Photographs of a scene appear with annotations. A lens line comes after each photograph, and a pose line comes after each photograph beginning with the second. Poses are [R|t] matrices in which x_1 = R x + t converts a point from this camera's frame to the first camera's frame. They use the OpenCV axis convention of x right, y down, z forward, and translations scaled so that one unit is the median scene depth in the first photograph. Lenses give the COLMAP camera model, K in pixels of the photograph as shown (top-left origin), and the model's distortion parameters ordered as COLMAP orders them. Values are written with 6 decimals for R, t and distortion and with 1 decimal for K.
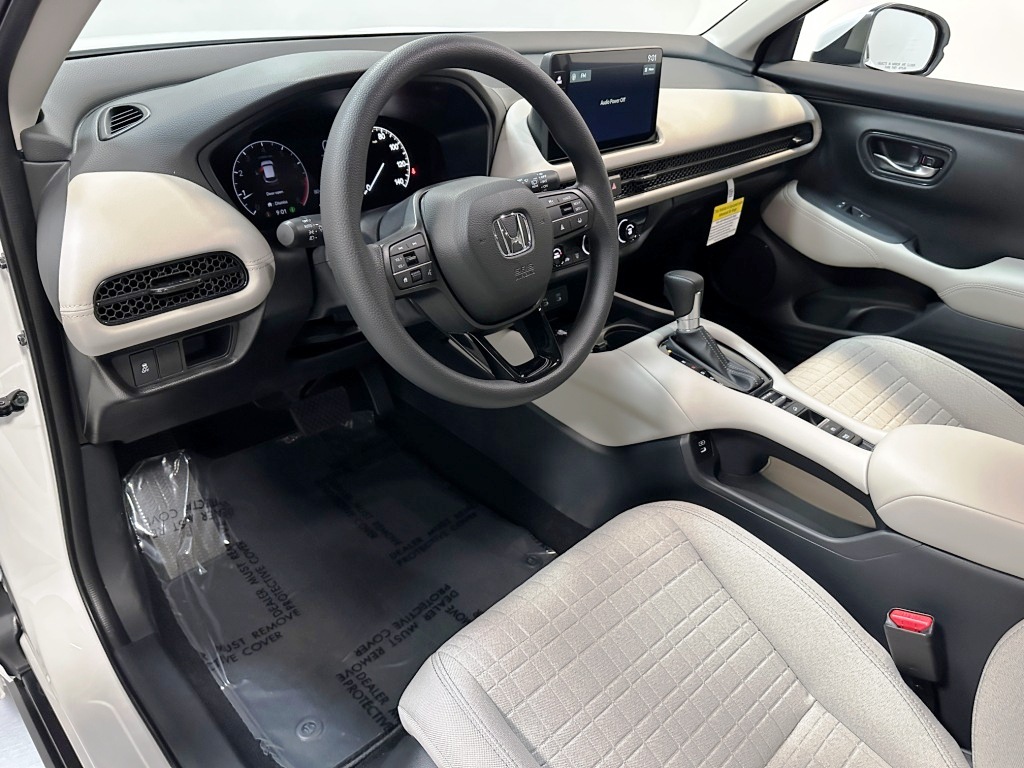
lens RADIAL K [[777.4, 0, 512.0], [0, 777.4, 384.0], [0, 0, 1]] dist [-0.007908, -0.004751]
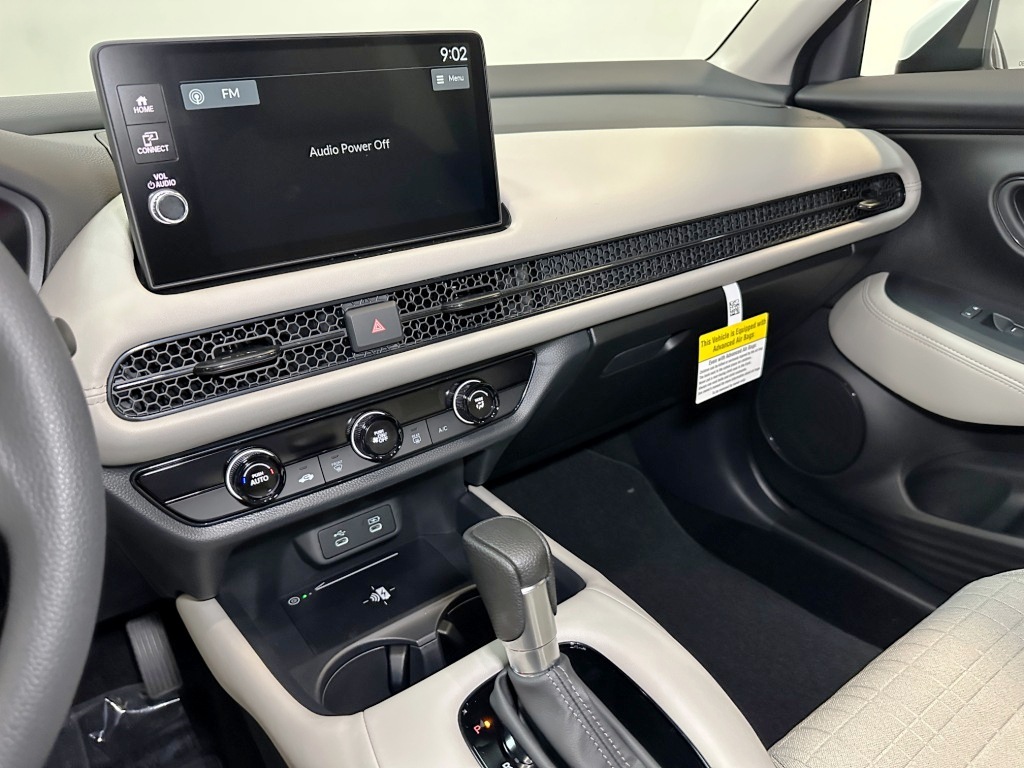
lens RADIAL K [[748.9, 0, 512.0], [0, 748.9, 384.0], [0, 0, 1]] dist [-0.005294, 0.002699]
pose [[0.976628, -0.033062, -0.212381, 0.228719], [0.007366, 0.992666, -0.120661, -0.124924], [0.214812, 0.116276, 0.969709, 0.442687]]
